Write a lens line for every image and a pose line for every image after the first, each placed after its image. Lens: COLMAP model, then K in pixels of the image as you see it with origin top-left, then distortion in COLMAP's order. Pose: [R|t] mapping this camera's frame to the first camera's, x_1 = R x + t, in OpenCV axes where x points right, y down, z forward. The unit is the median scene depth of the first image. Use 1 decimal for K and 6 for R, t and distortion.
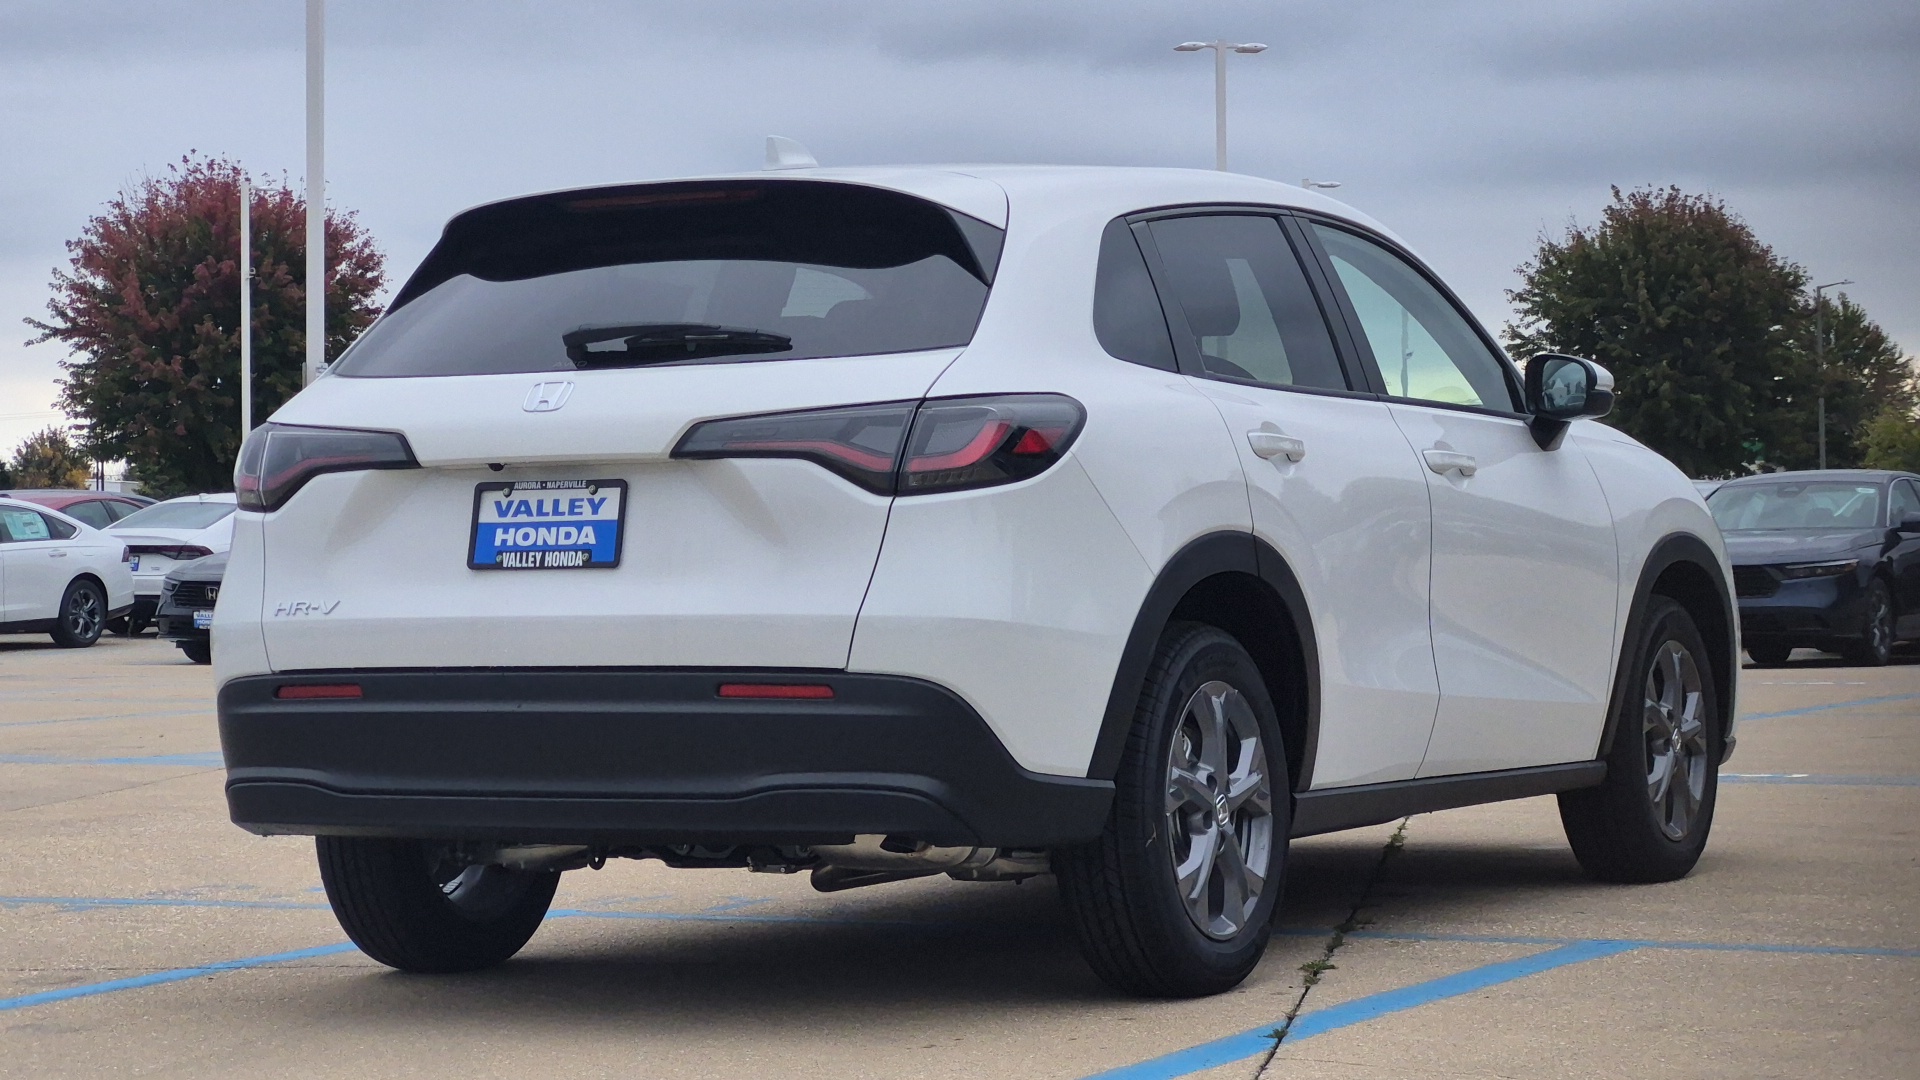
lens RADIAL K [[4236.6, 0, 961.9], [0, 4236.6, 534.9], [0, 0, 1]] dist [-0.102628, 0.000000]
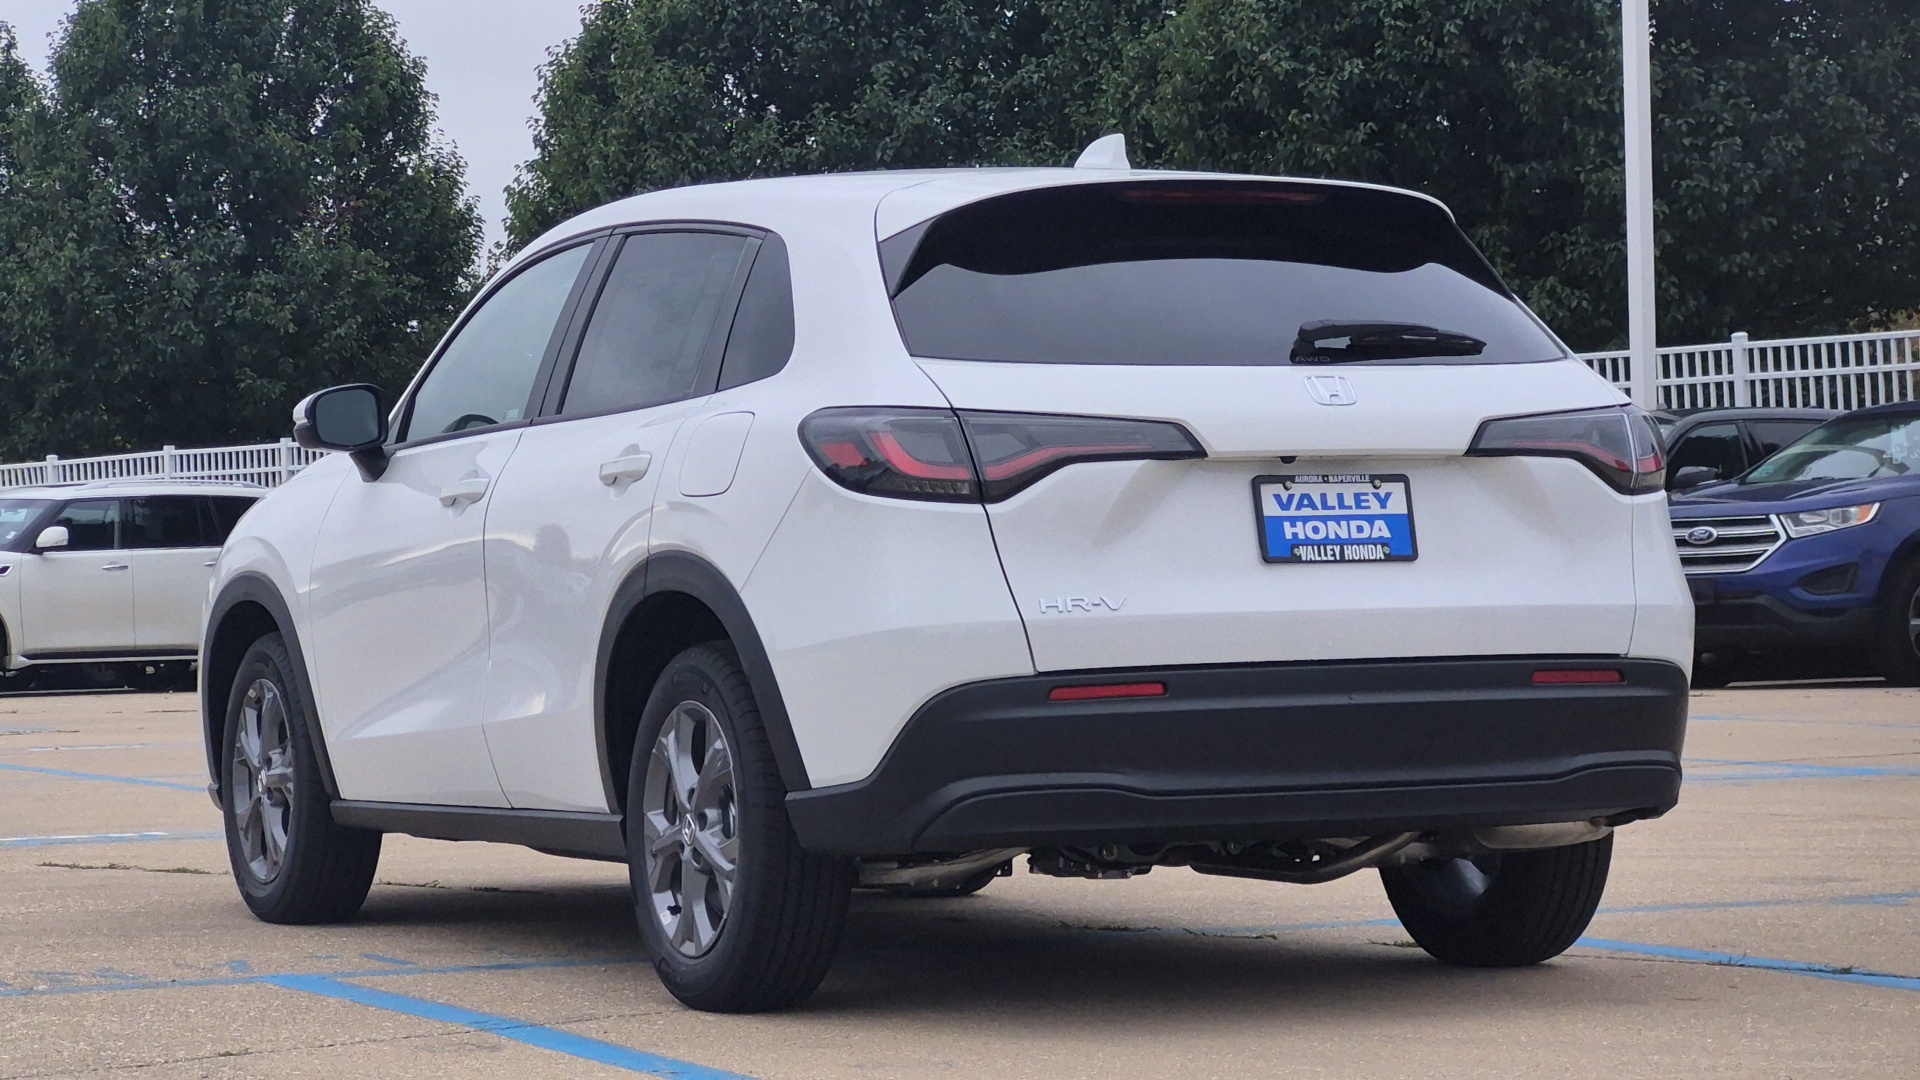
lens RADIAL K [[4891.6, 0, 961.6], [0, 4891.6, 550.9], [0, 0, 1]] dist [0.004863, 0.000000]
pose [[0.612743, 0.009280, 0.790228, -1.073265], [0.005628, 0.999854, -0.016105, 0.023599], [-0.790262, 0.014316, 0.612602, 0.359729]]
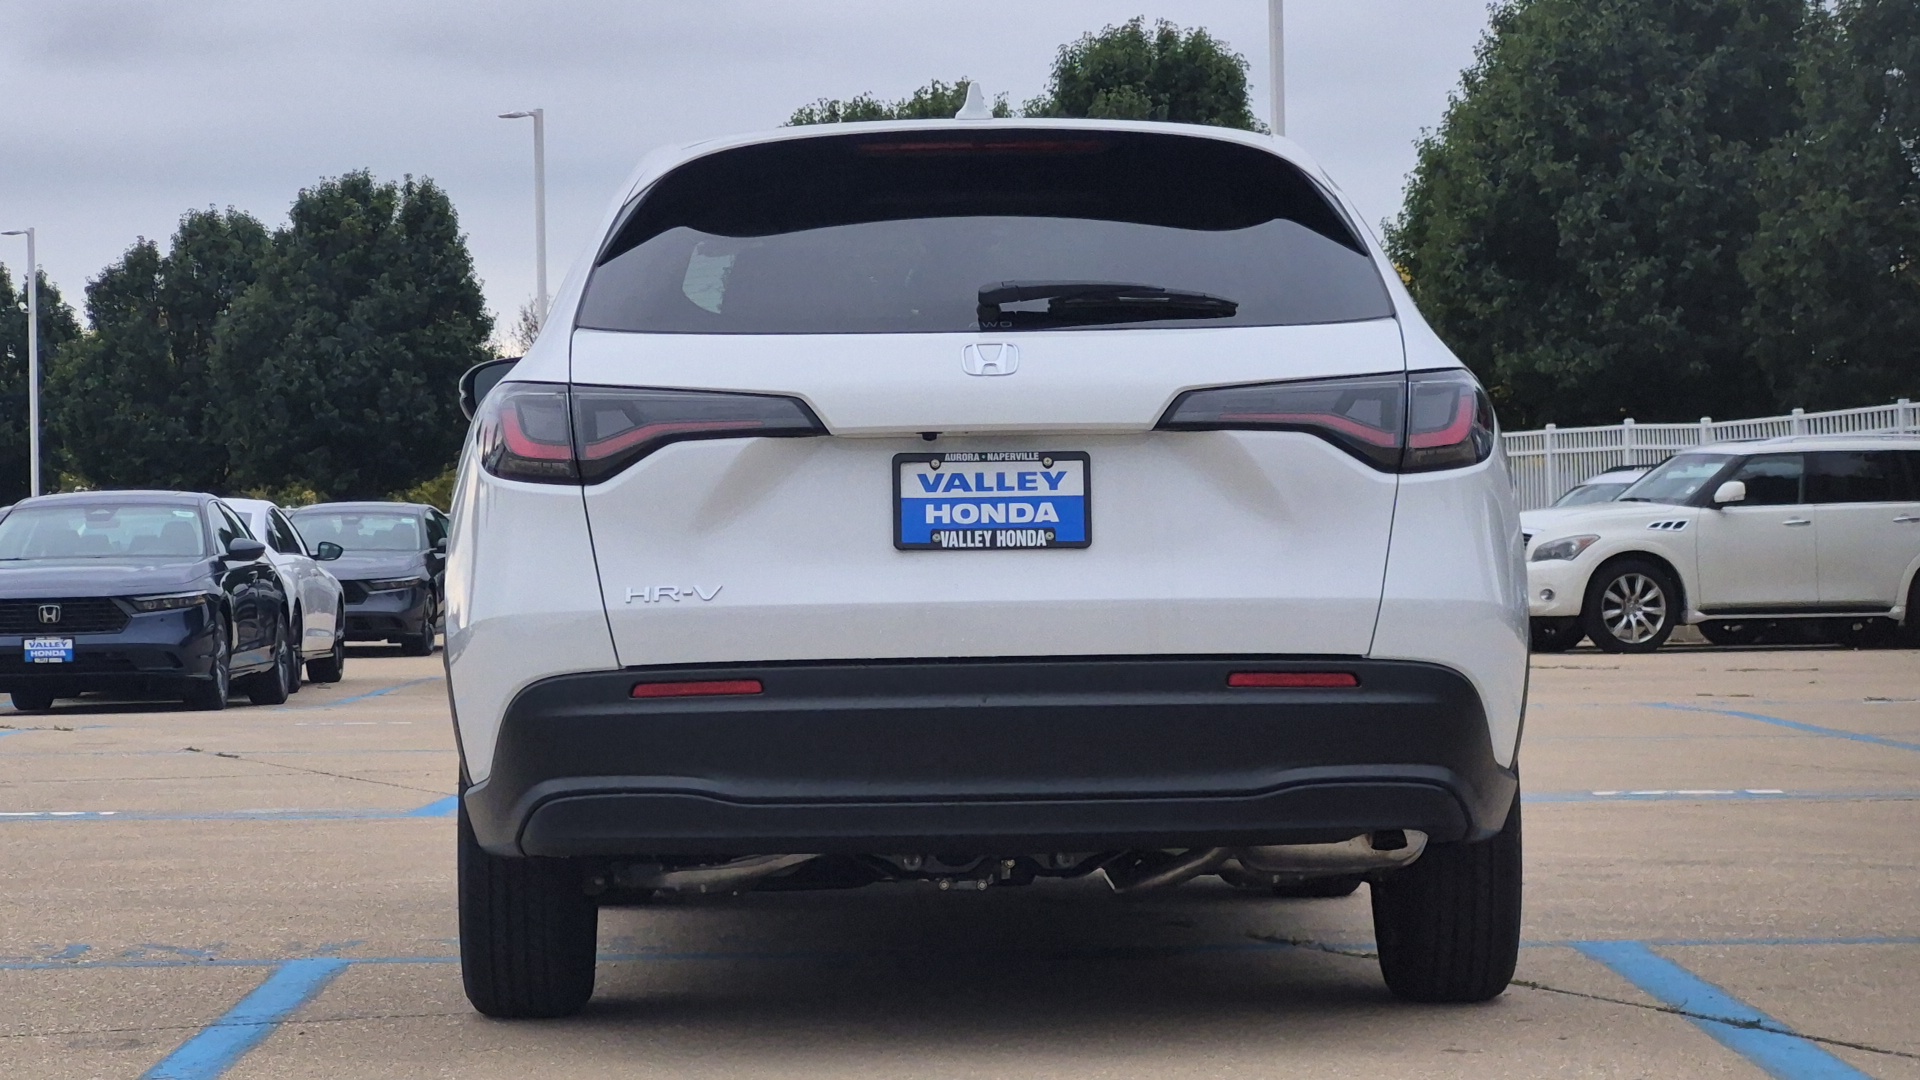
lens RADIAL K [[4870.6, 0, 957.4], [0, 4870.6, 536.7], [0, 0, 1]] dist [-0.115396, 0.000000]
pose [[0.886390, 0.007193, 0.462884, -0.589562], [-0.003437, 0.999954, -0.008956, 0.014742], [-0.462927, 0.006348, 0.886374, 0.078067]]
